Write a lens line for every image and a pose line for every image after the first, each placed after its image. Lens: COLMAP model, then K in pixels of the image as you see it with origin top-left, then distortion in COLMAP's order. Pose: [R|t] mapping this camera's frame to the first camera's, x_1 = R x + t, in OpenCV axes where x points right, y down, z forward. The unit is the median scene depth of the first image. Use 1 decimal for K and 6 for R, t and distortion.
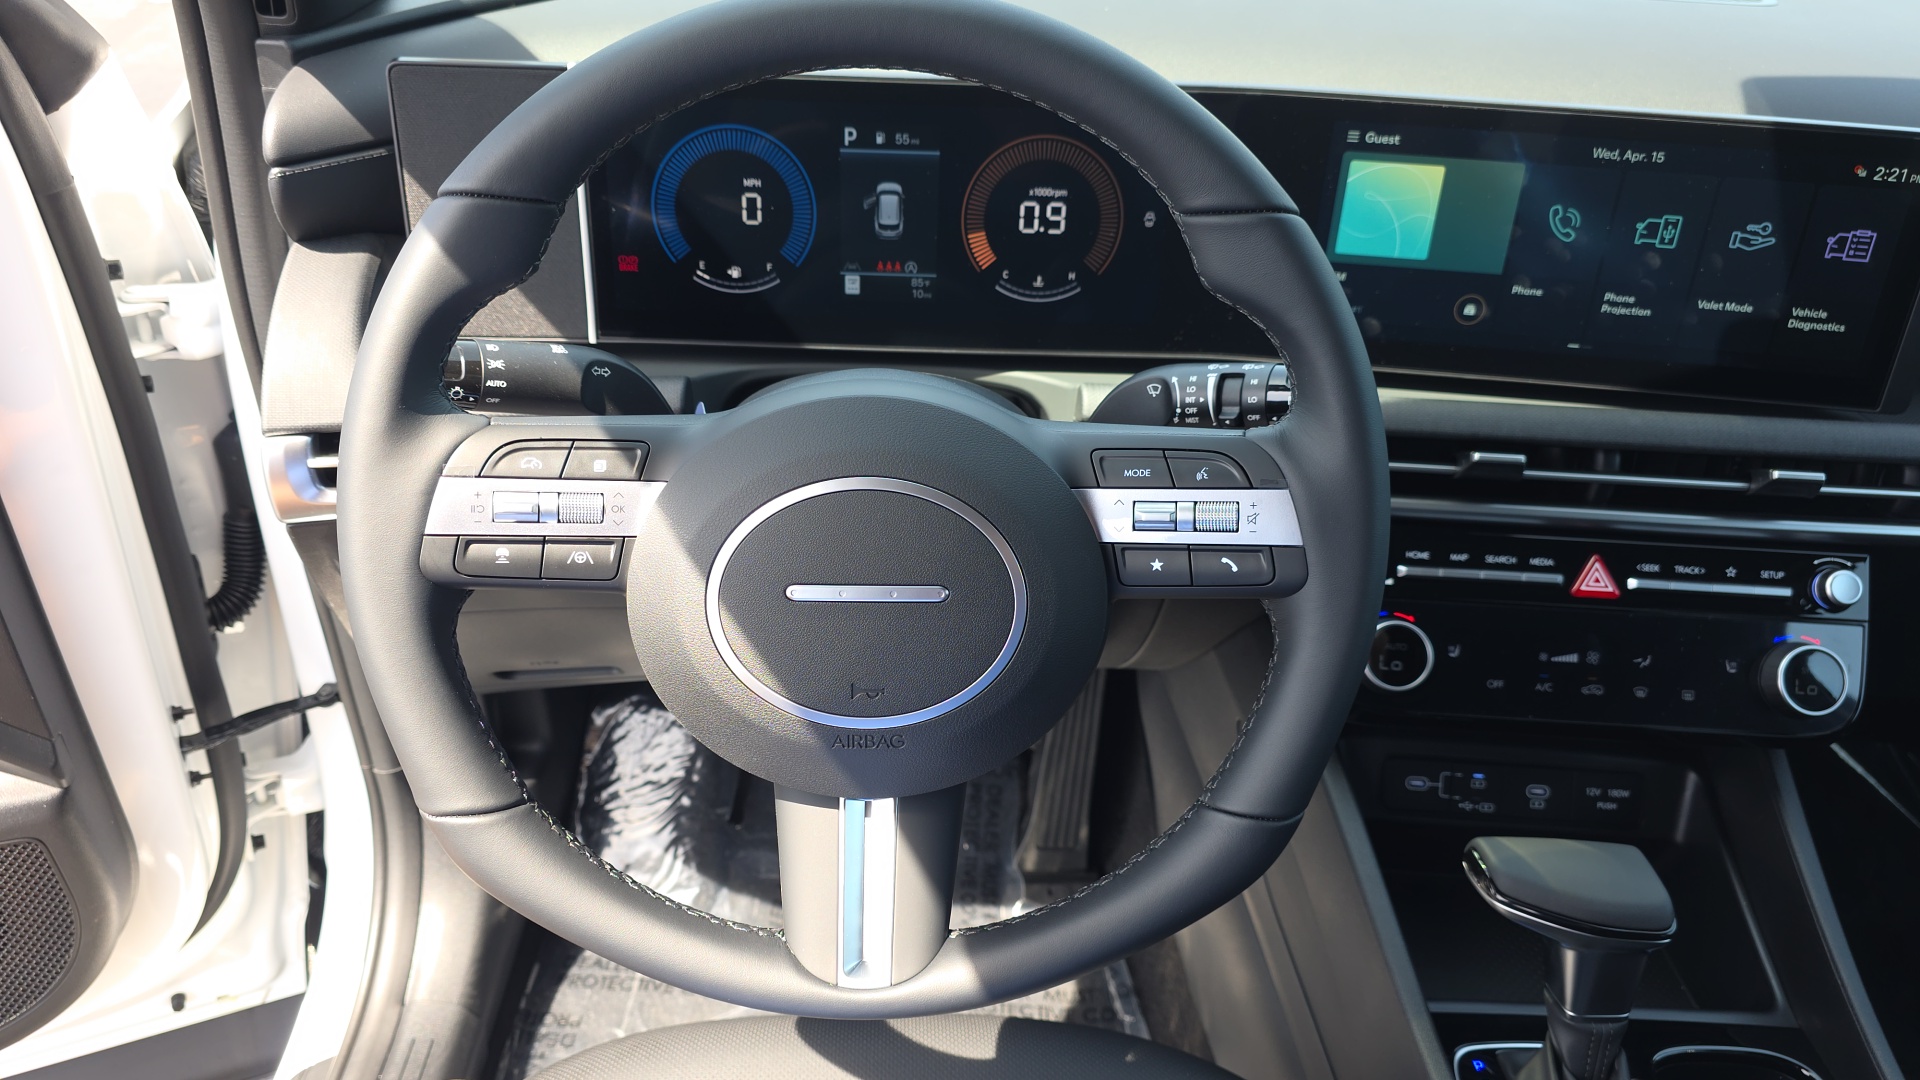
lens RADIAL K [[1292.9, 0, 924.1], [0, 1292.9, 539.4], [0, 0, 1]] dist [0.029002, -0.045719]
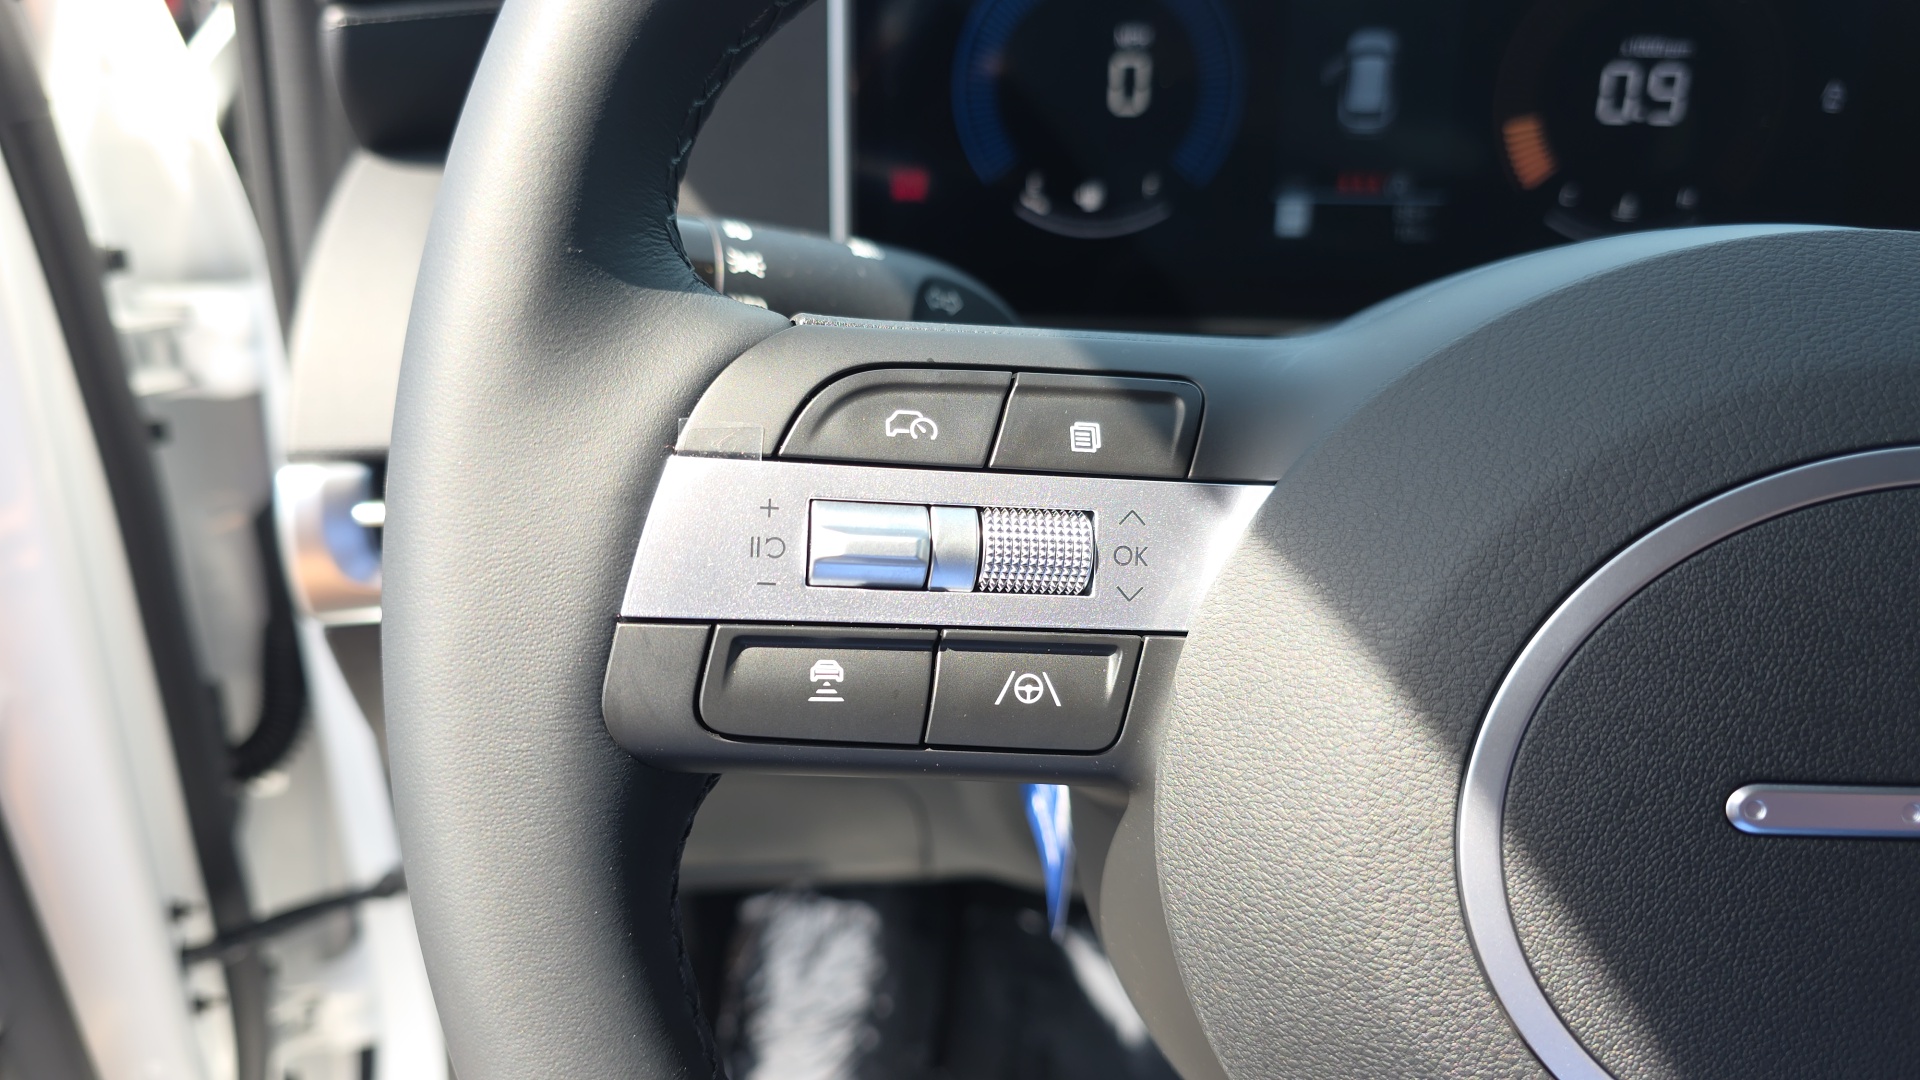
lens RADIAL K [[1343.6, 0, 929.6], [0, 1343.6, 538.2], [0, 0, 1]] dist [-0.004285, -0.020041]
pose [[0.997824, 0.002332, -0.065897, -0.182071], [-0.009001, 0.994836, -0.101096, 0.006990], [0.065321, 0.101469, 0.992692, 0.421542]]
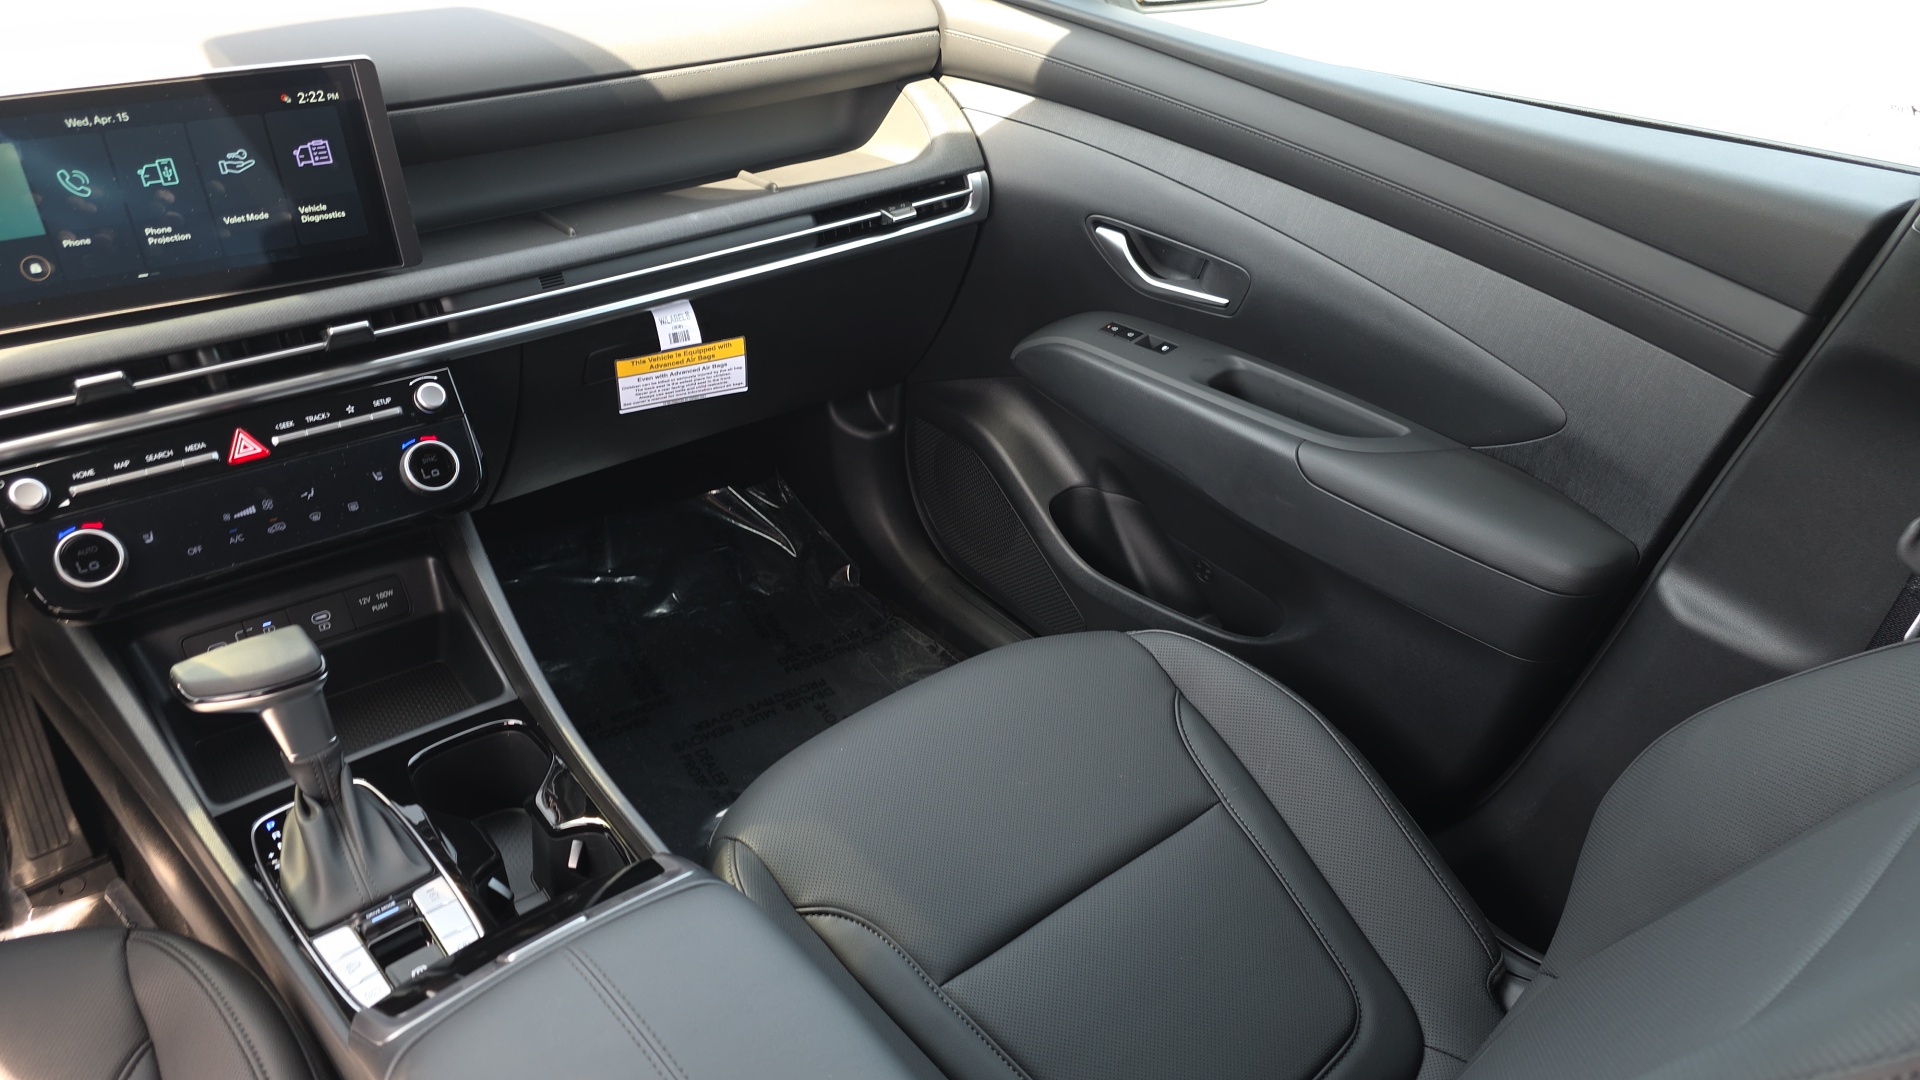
lens RADIAL K [[1300.4, 0, 957.4], [0, 1300.4, 575.6], [0, 0, 1]] dist [0.045263, -0.045586]
pose [[0.778114, -0.369345, 0.508059, 0.366572], [0.331678, 0.928492, 0.167009, 0.170286], [-0.533412, 0.038560, 0.844976, -0.482915]]
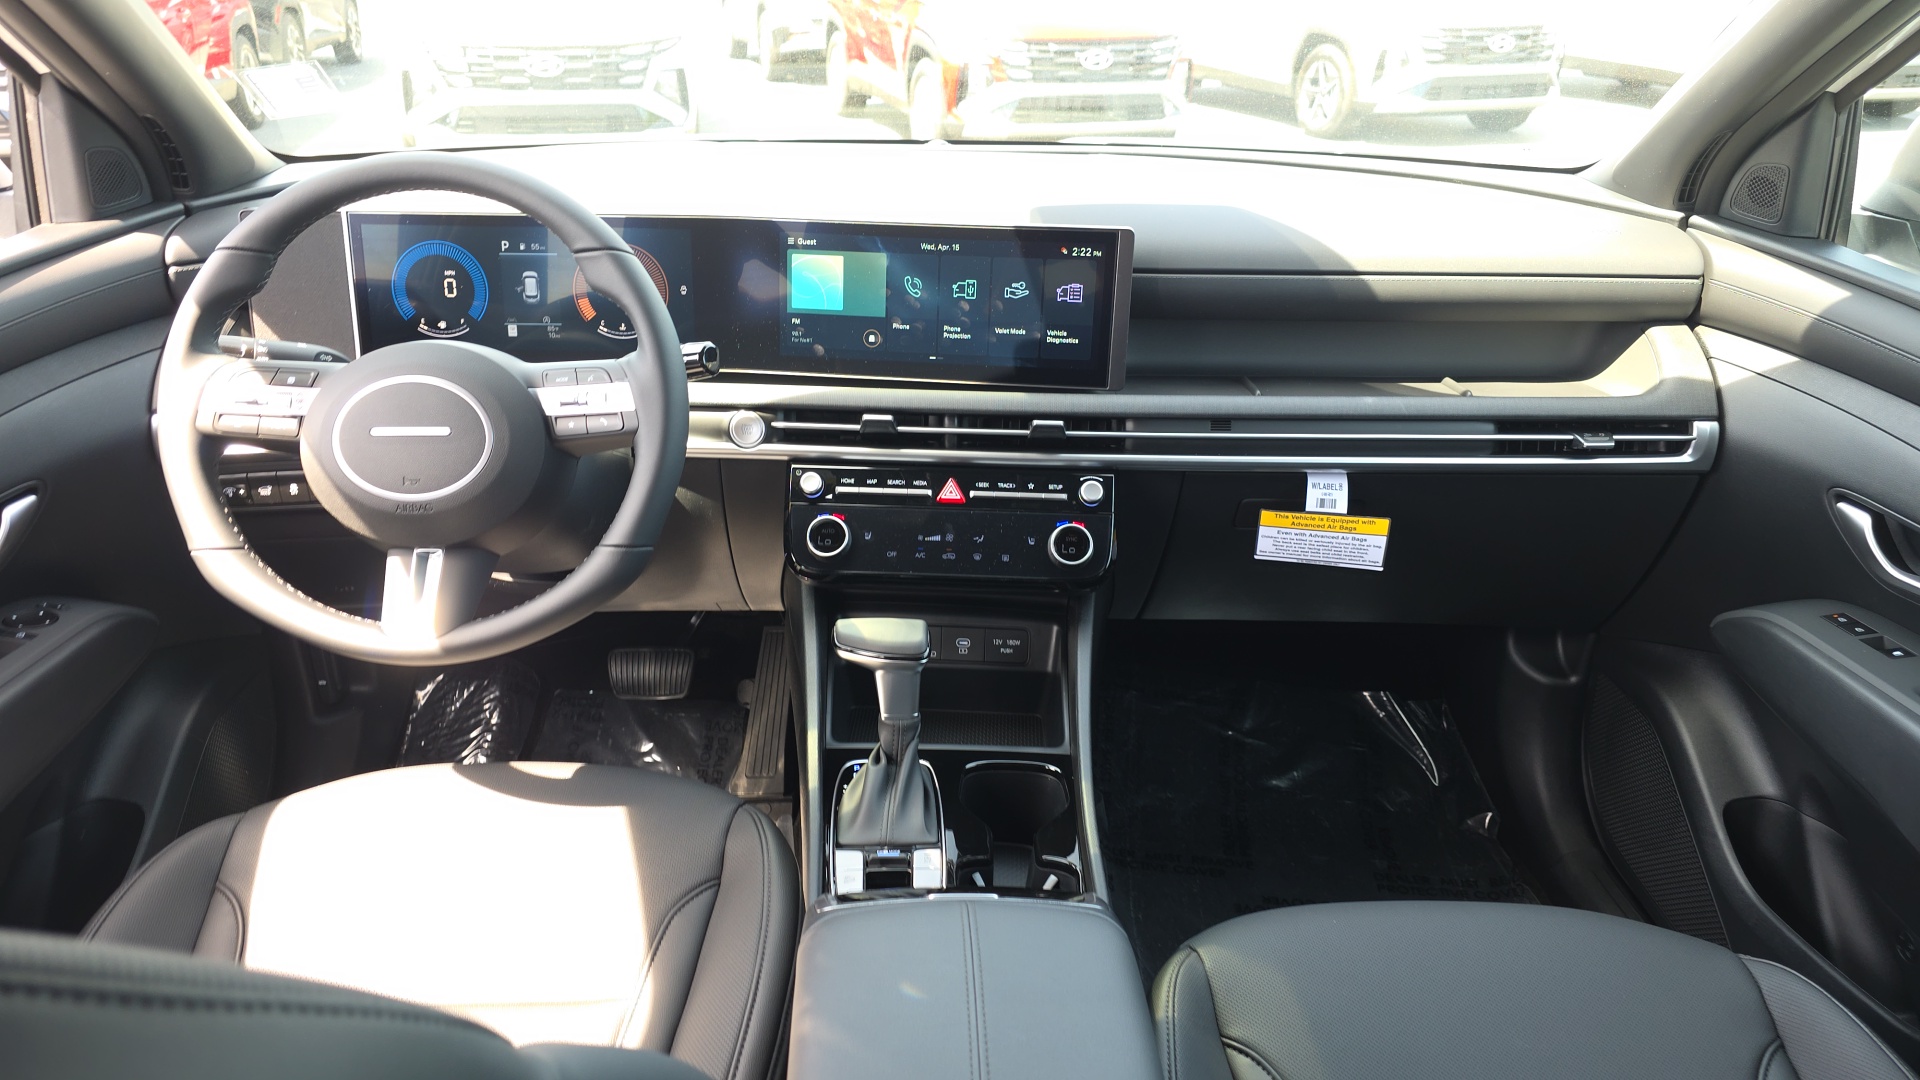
lens RADIAL K [[1308.7, 0, 948.9], [0, 1308.7, 523.5], [0, 0, 1]] dist [0.107968, -0.147078]
pose [[0.999755, -0.021907, -0.003109, 0.530852], [0.021090, 0.985976, -0.165547, 0.360557], [0.006692, 0.165441, 0.986197, -0.683780]]
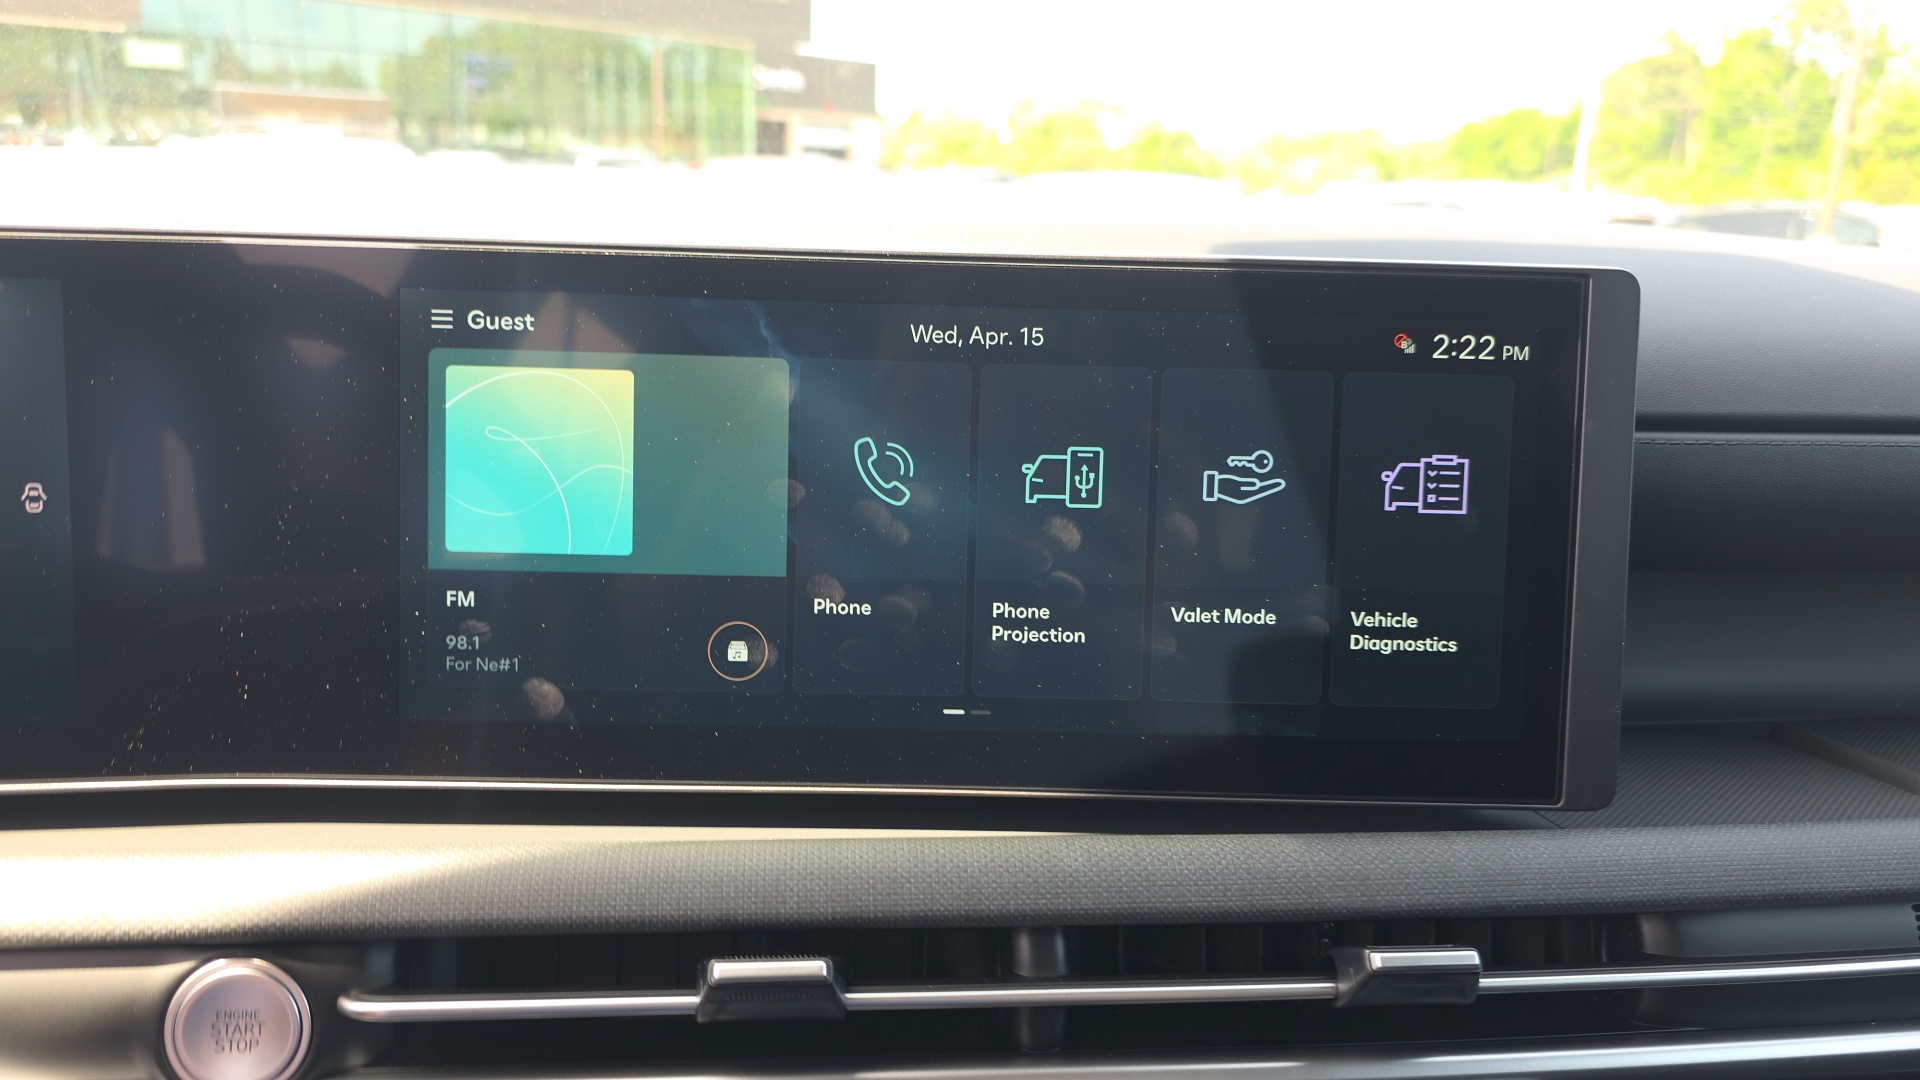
lens RADIAL K [[1308.2, 0, 950.8], [0, 1308.2, 548.5], [0, 0, 1]] dist [0.047840, -0.035031]
pose [[0.989730, -0.038322, 0.137720, 0.440269], [0.081648, 0.942339, -0.324546, -0.047412], [-0.117341, 0.332457, 0.935790, 0.523798]]
